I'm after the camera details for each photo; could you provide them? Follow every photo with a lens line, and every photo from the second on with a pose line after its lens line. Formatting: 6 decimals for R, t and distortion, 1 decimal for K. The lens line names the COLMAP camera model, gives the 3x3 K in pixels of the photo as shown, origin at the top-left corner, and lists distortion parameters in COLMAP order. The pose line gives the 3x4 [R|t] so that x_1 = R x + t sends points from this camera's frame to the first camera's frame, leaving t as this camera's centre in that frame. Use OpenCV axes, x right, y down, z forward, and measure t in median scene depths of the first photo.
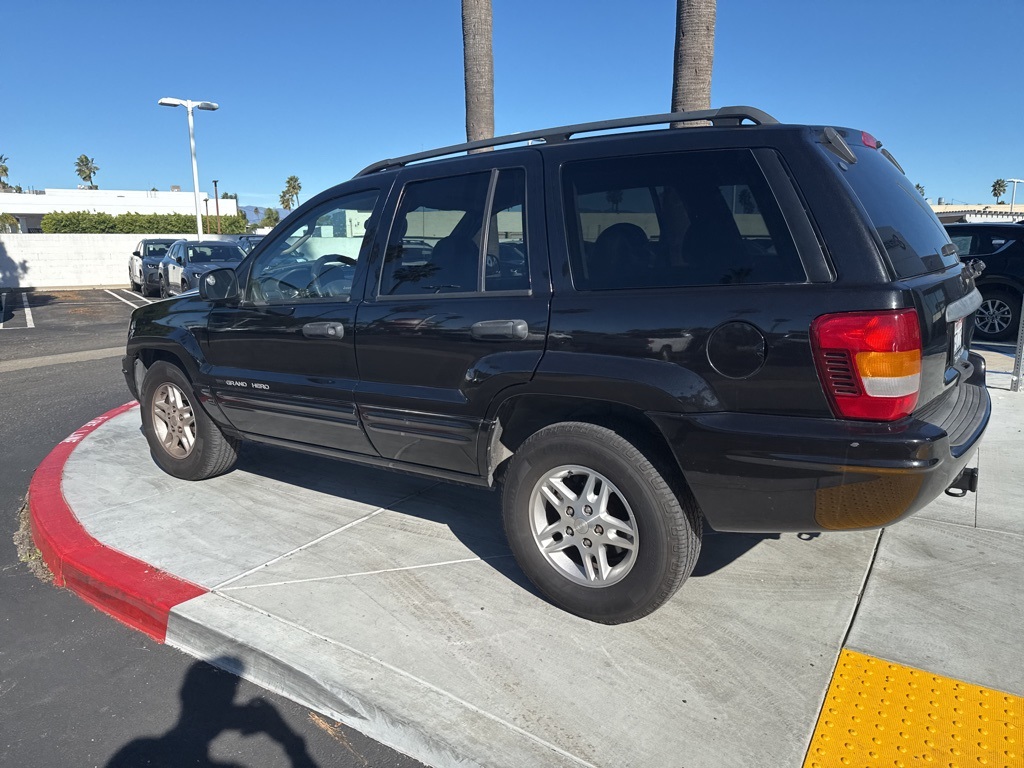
lens RADIAL K [[719.9, 0, 509.2], [0, 719.9, 382.5], [0, 0, 1]] dist [0.029165, -0.042987]
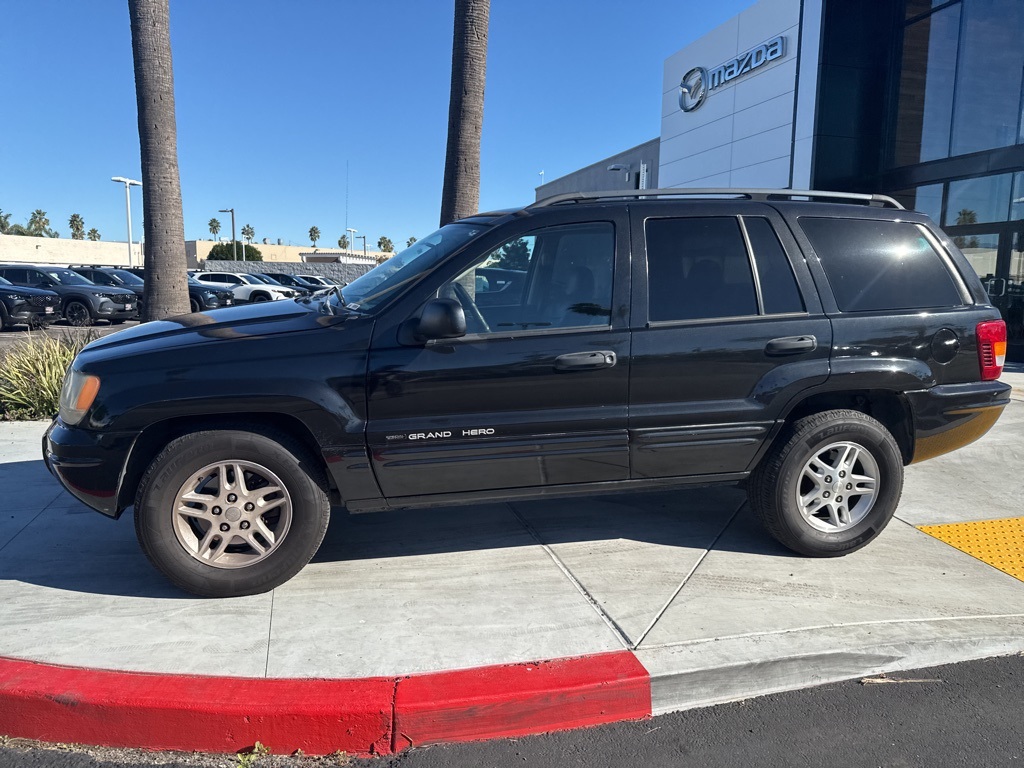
lens RADIAL K [[715.8, 0, 505.3], [0, 715.8, 378.2], [0, 0, 1]] dist [0.027160, -0.031736]
pose [[0.661747, -0.079703, 0.745478, -1.240055], [0.116898, 0.993141, 0.002414, -0.075071], [-0.740558, 0.085548, 0.666525, 0.520069]]
